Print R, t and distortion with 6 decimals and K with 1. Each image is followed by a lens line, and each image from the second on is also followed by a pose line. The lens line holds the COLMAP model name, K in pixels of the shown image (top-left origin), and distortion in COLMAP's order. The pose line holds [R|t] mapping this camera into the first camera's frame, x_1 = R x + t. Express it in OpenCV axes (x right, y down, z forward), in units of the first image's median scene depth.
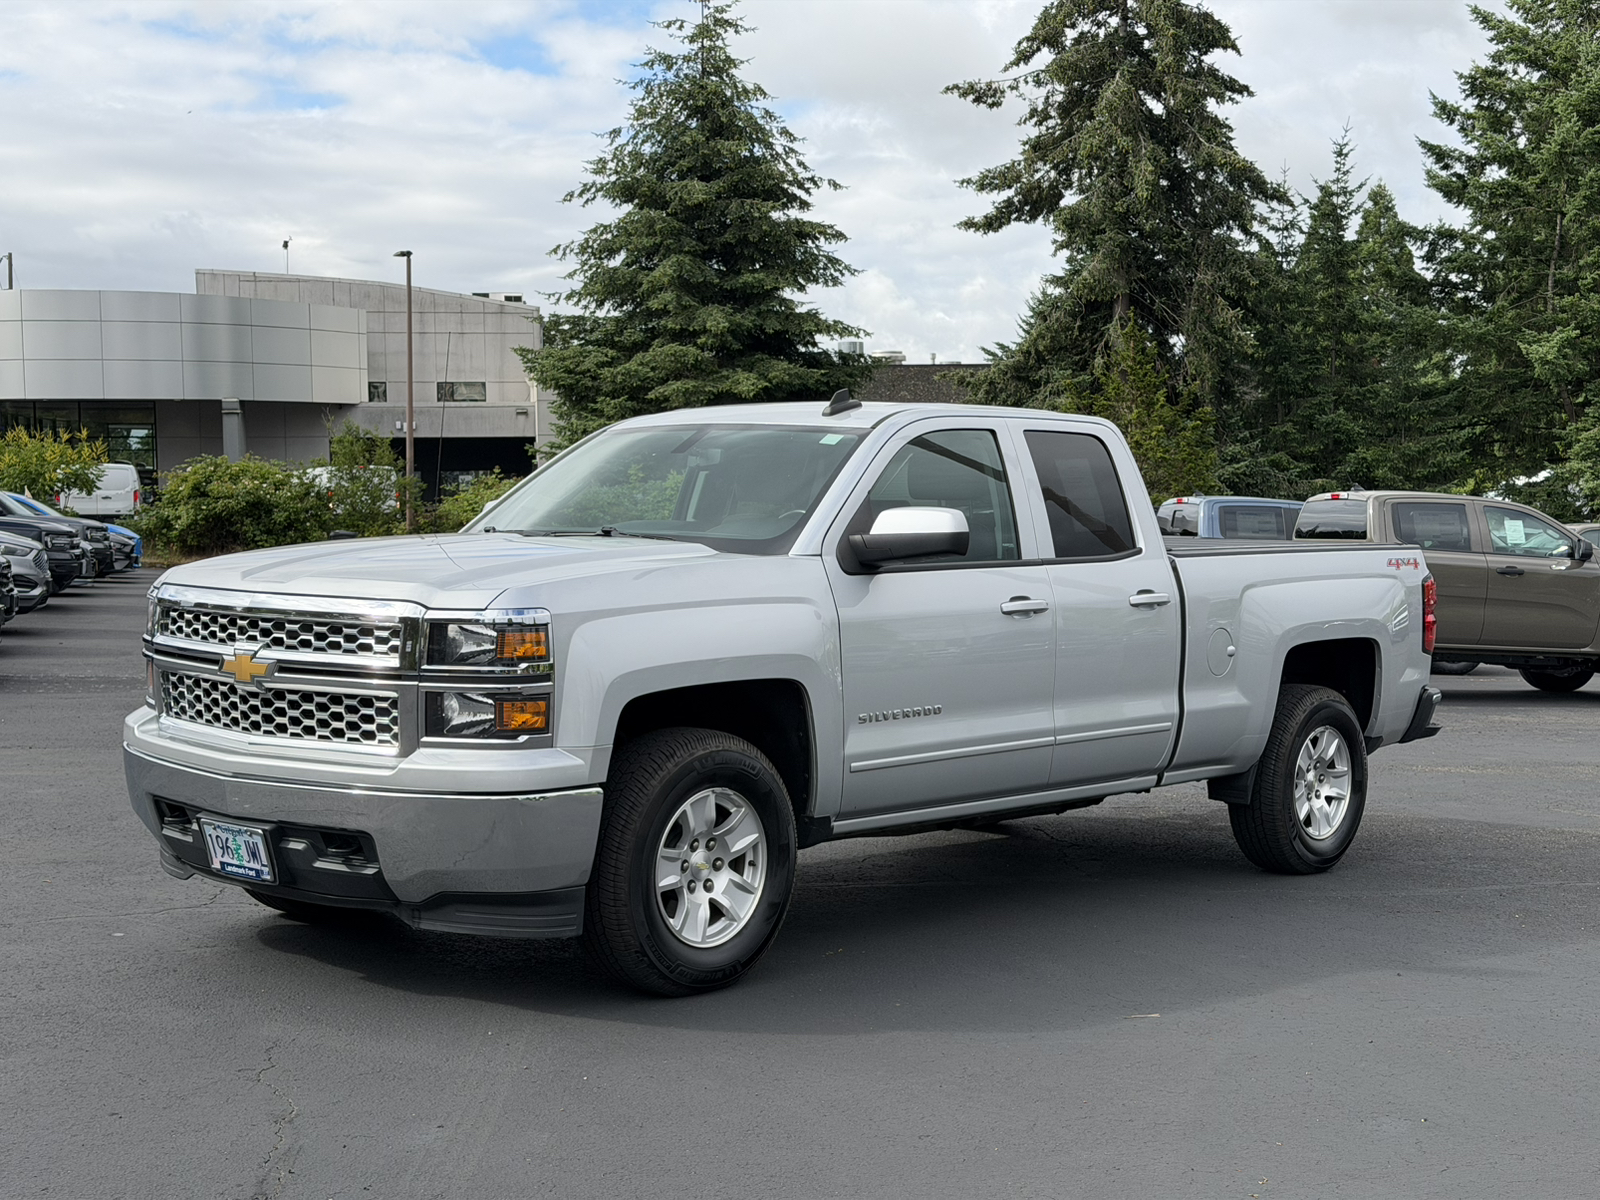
lens RADIAL K [[2181.4, 0, 800.0], [0, 2181.4, 600.0], [0, 0, 1]] dist [0.165320, -0.293441]
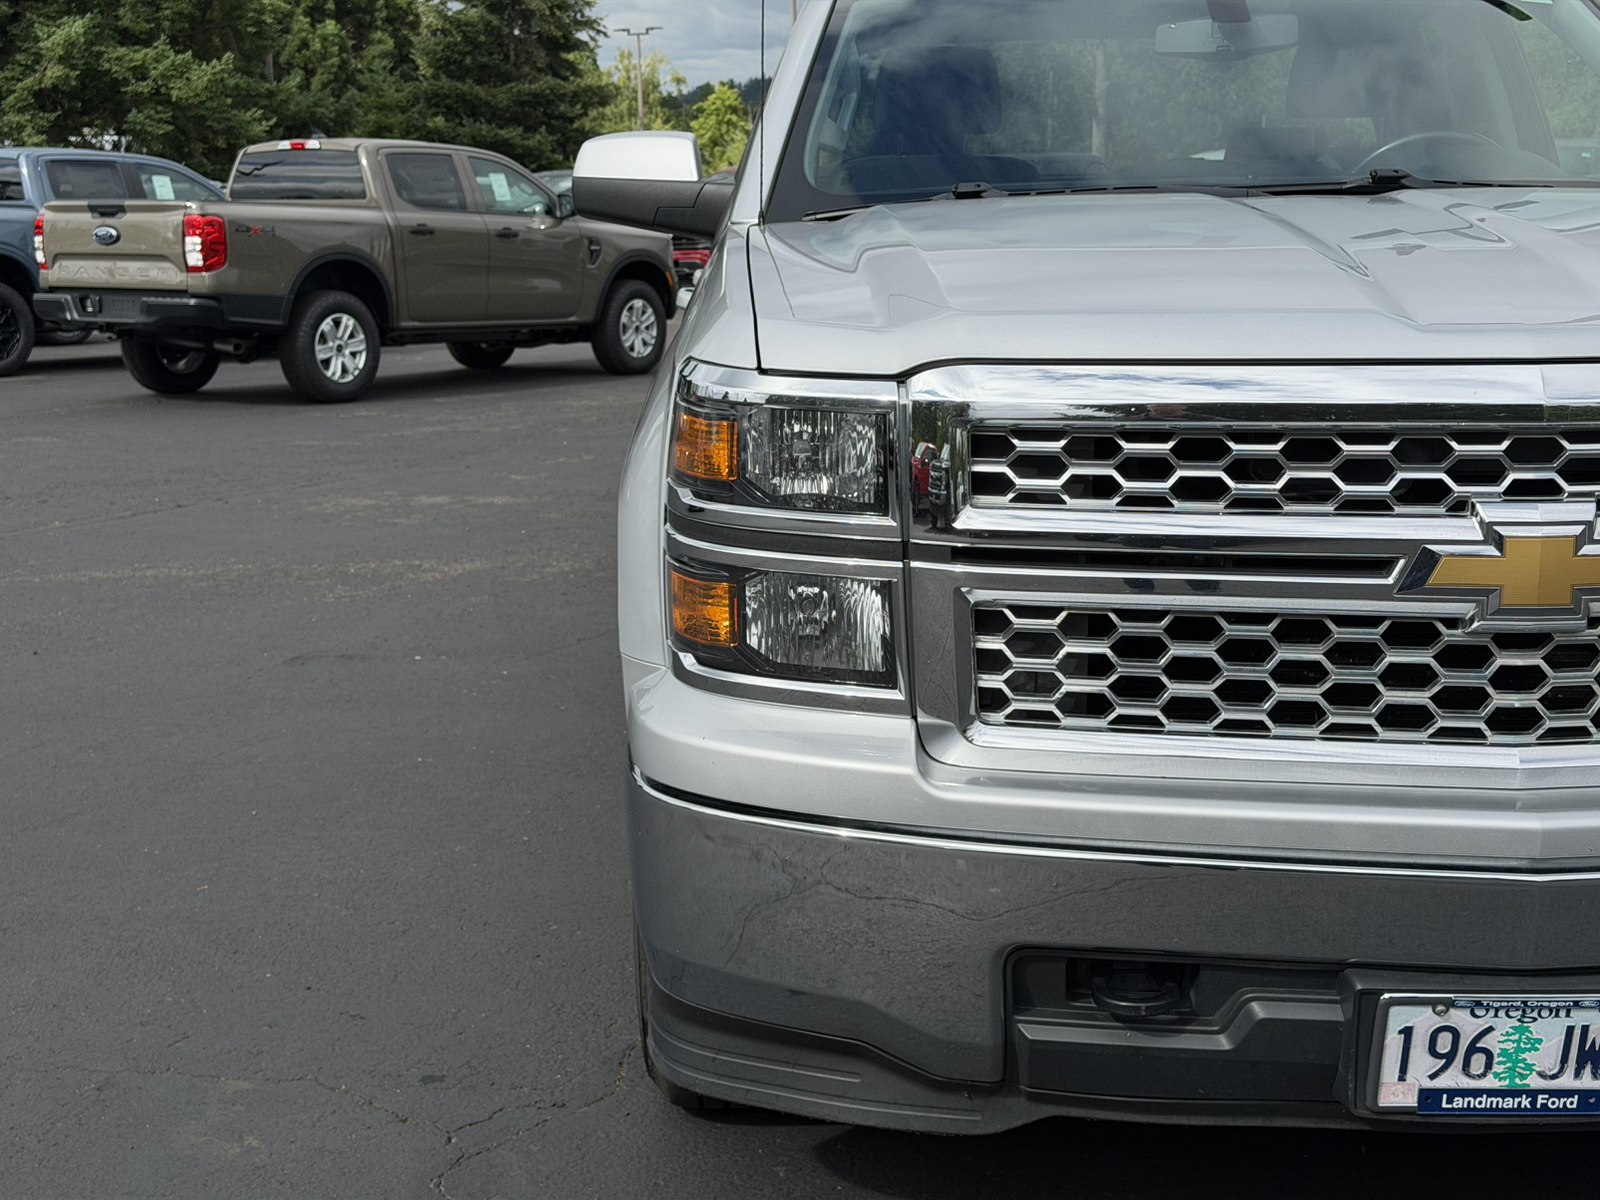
lens RADIAL K [[2181.4, 0, 800.0], [0, 2181.4, 600.0], [0, 0, 1]] dist [0.165320, -0.293441]
pose [[0.733173, -0.148405, 0.663651, -0.582753], [0.047274, 0.984659, 0.167962, -0.031665], [-0.678397, -0.091772, 0.728942, 0.813210]]
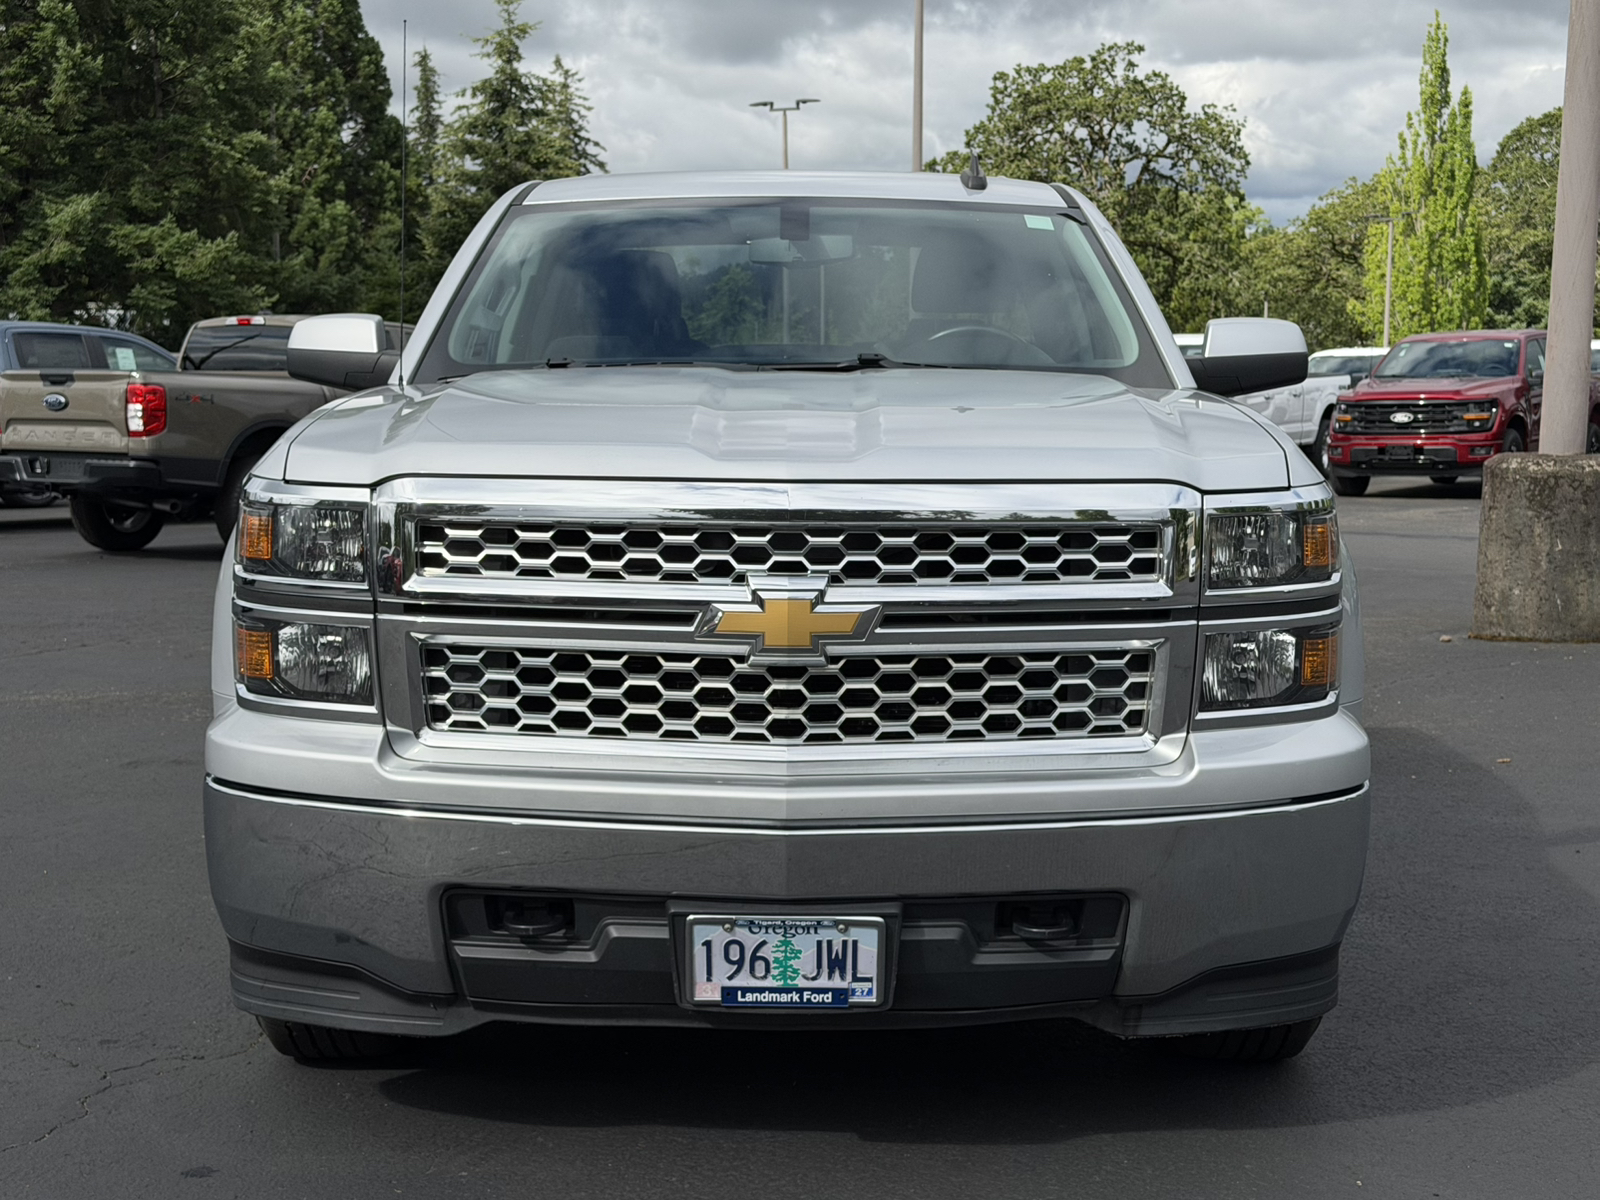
lens RADIAL K [[2225.8, 0, 800.0], [0, 2225.8, 600.0], [0, 0, 1]] dist [0.115085, 0.033260]
pose [[0.739222, -0.083906, 0.668214, -0.608704], [0.034688, 0.995635, 0.086645, -0.021506], [-0.672568, -0.040870, 0.738906, 0.597250]]
